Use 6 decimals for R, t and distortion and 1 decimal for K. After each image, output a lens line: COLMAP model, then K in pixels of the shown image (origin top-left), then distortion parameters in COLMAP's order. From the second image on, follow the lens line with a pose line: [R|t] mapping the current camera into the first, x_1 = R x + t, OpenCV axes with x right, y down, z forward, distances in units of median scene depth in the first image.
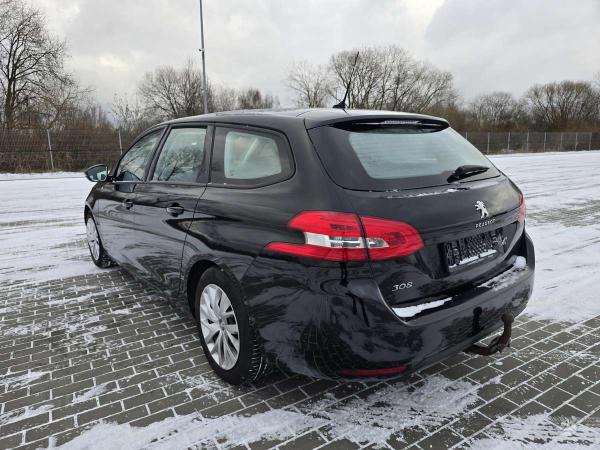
lens RADIAL K [[403.0, 0, 296.8], [0, 403.0, 228.7], [0, 0, 1]] dist [0.039262, -0.028827]
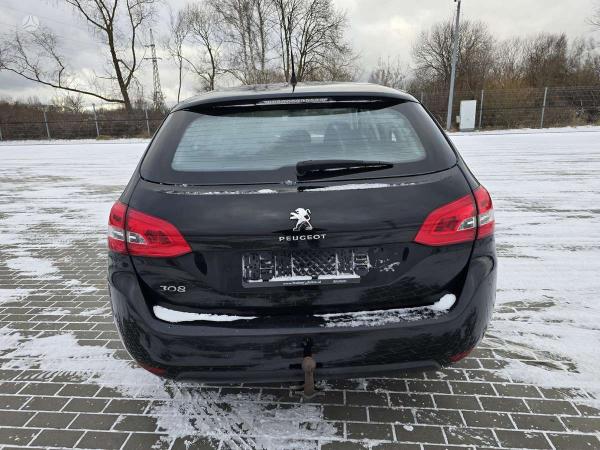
lens RADIAL K [[403.0, 0, 299.4], [0, 403.0, 222.0], [0, 0, 1]] dist [0.039262, -0.028827]
pose [[0.799268, 0.148877, -0.582242, 0.718299], [-0.103278, 0.988443, 0.110966, -0.101316], [0.592033, -0.028558, 0.805407, 0.299774]]
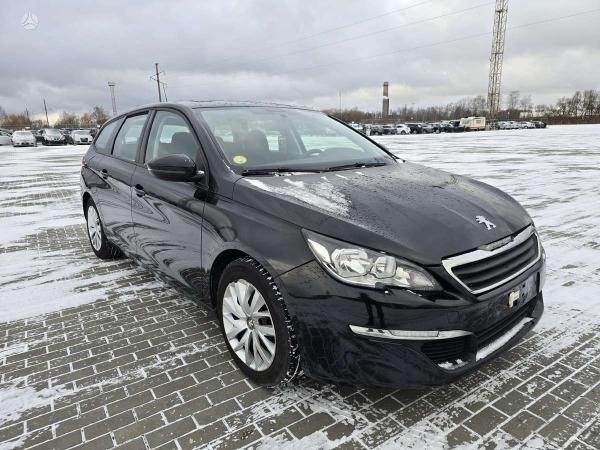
lens RADIAL K [[403.0, 0, 307.9], [0, 403.0, 226.4], [0, 0, 1]] dist [0.039262, -0.028827]
pose [[-0.998138, 0.047637, -0.038104, -0.426644], [0.027080, 0.905738, 0.422972, -0.607901], [0.054661, 0.421152, -0.905341, 3.026657]]
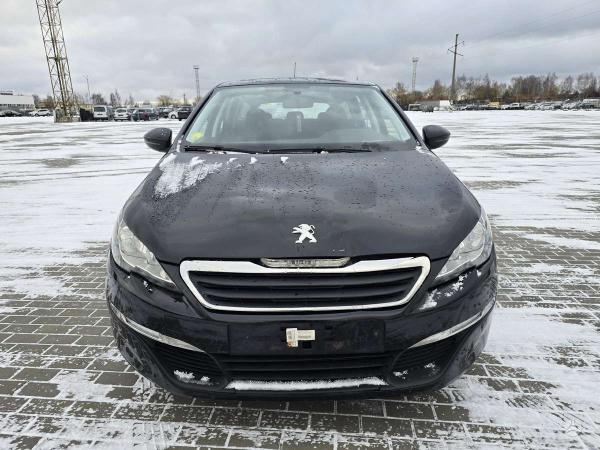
lens RADIAL K [[403.0, 0, 296.1], [0, 403.0, 228.4], [0, 0, 1]] dist [0.039262, -0.028827]
pose [[-0.802059, -0.143551, 0.579736, -1.173869], [0.143815, 0.895702, 0.420755, -0.532359], [-0.579671, 0.420845, -0.697761, 2.742709]]
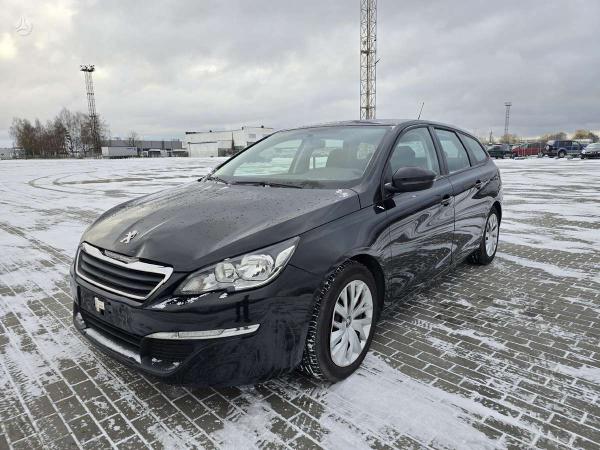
lens RADIAL K [[403.0, 0, 297.6], [0, 403.0, 224.7], [0, 0, 1]] dist [0.039262, -0.028827]
pose [[-0.218817, -0.151420, 0.963946, -1.766861], [0.217471, 0.955470, 0.199455, -0.380910], [-0.951223, 0.253275, -0.176143, 2.089491]]
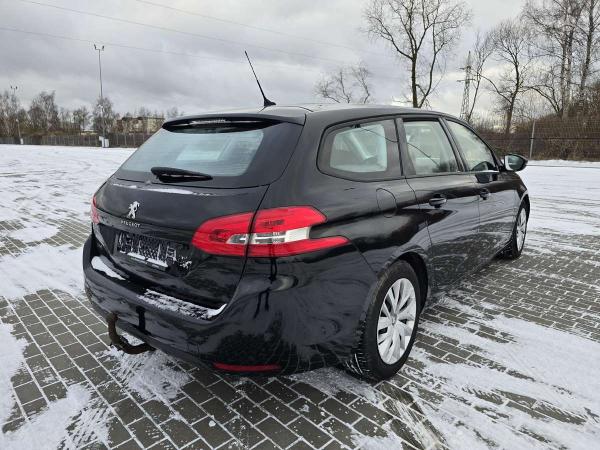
lens RADIAL K [[403.0, 0, 301.0], [0, 403.0, 223.8], [0, 0, 1]] dist [0.039262, -0.028827]
pose [[0.214854, 0.213277, -0.953074, 1.212293], [-0.191456, 0.966128, 0.173038, -0.215281], [0.957696, 0.145294, 0.248409, 0.919795]]
